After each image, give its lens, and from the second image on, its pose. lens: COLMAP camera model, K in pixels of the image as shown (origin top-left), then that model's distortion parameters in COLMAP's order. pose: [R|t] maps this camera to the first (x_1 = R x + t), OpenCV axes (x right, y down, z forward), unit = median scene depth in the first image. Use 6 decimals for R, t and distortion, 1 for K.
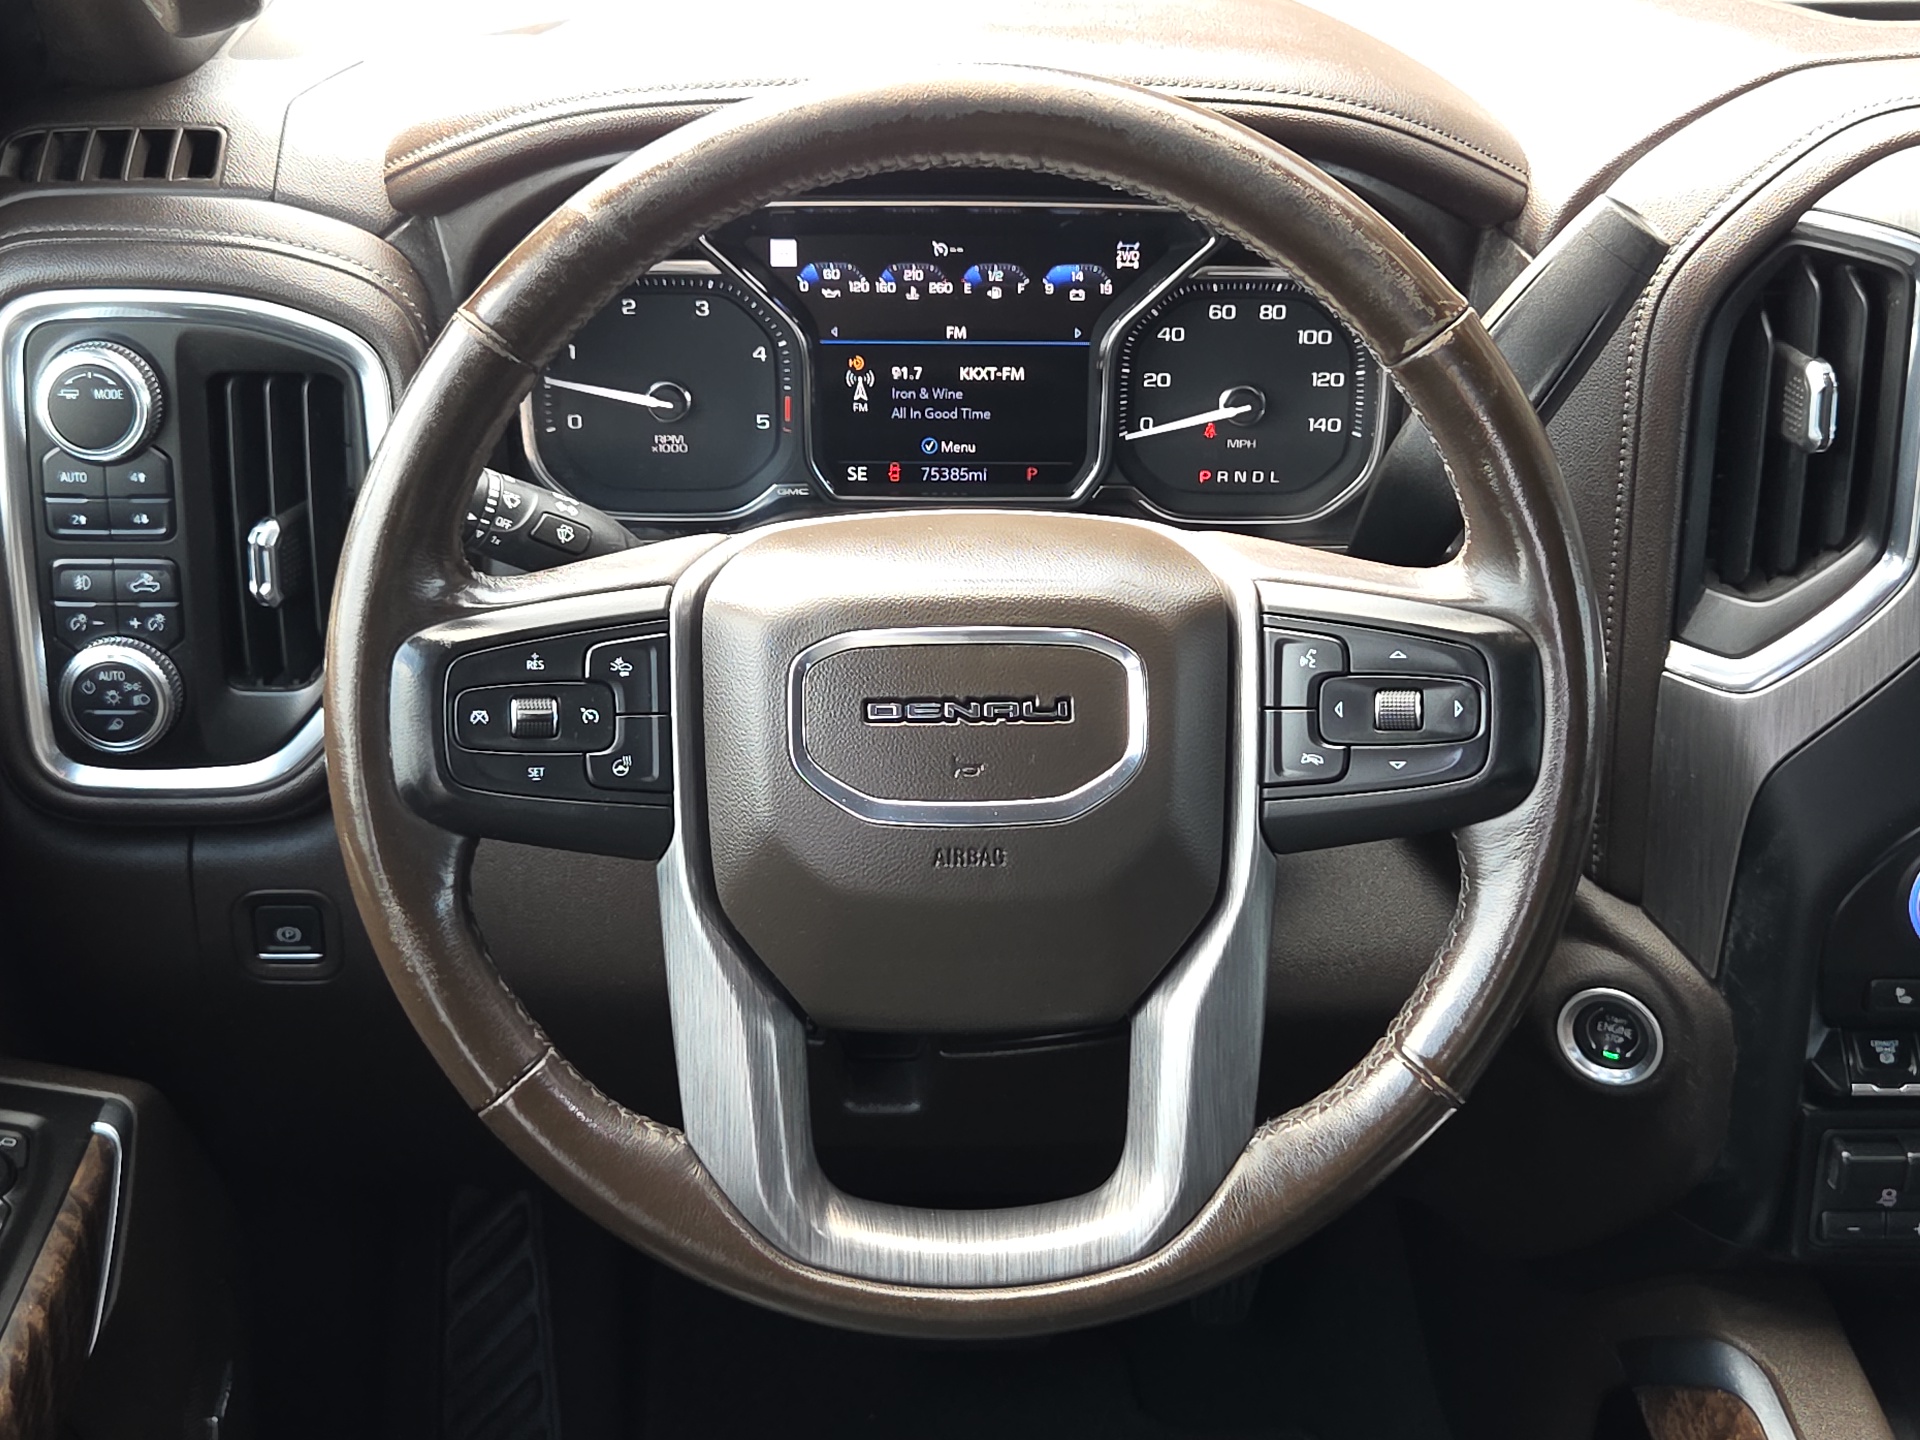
lens RADIAL K [[2821.5, 0, 955.1], [0, 2821.5, 710.1], [0, 0, 1]] dist [0.043247, 0.052575]
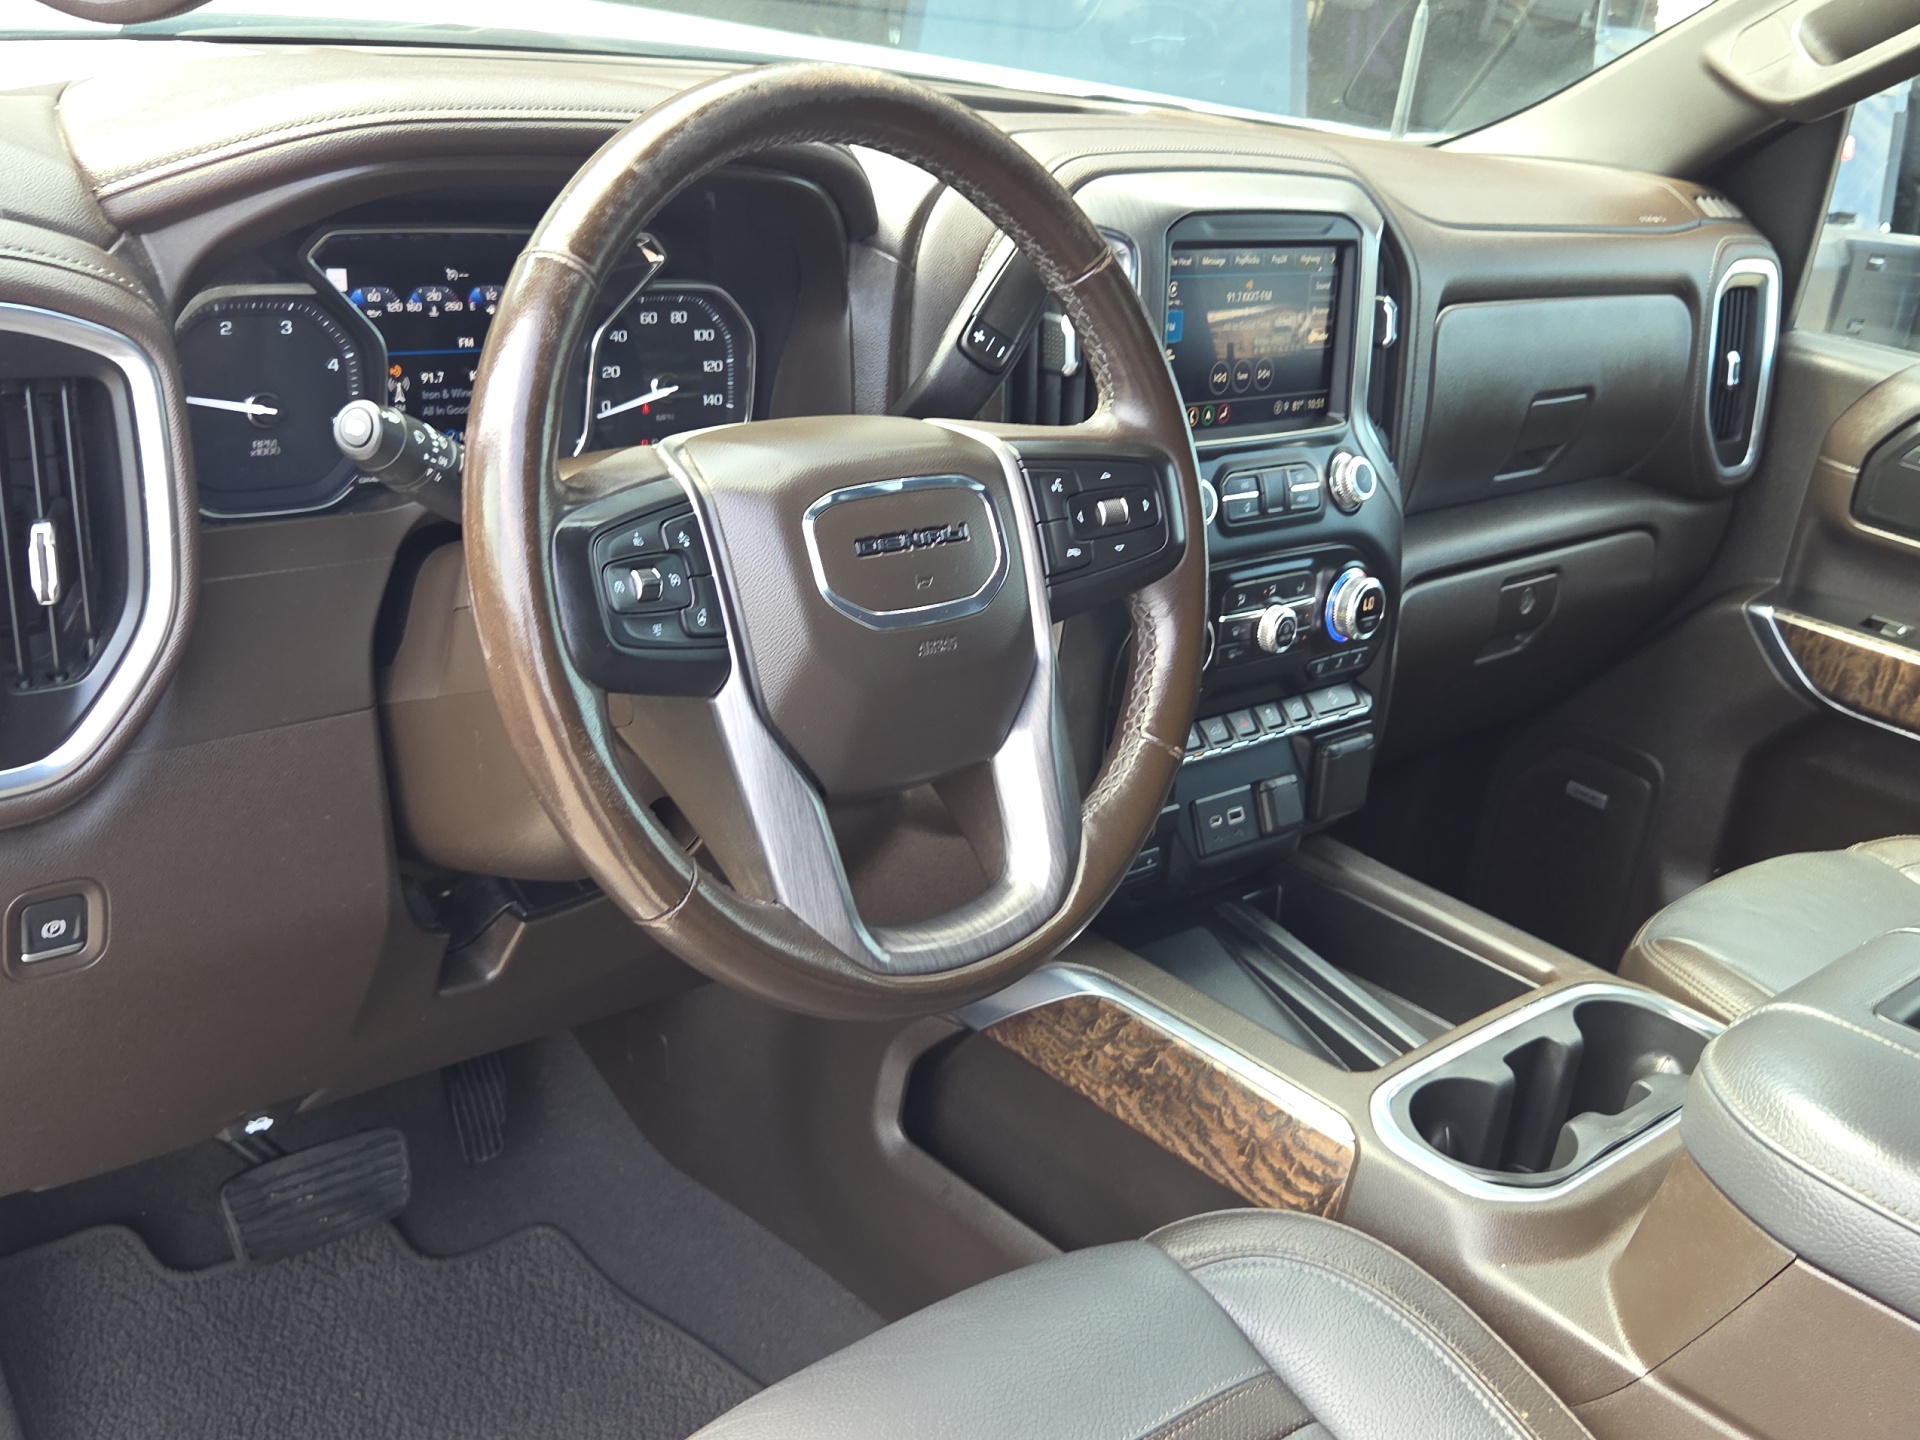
lens RADIAL K [[2056.5, 0, 957.0], [0, 2056.5, 715.5], [0, 0, 1]] dist [0.094590, -0.214368]
pose [[0.717704, -0.163448, 0.676894, -0.493587], [0.192750, 0.980712, 0.032440, 0.040786], [-0.669140, 0.107189, 0.735365, 0.197632]]
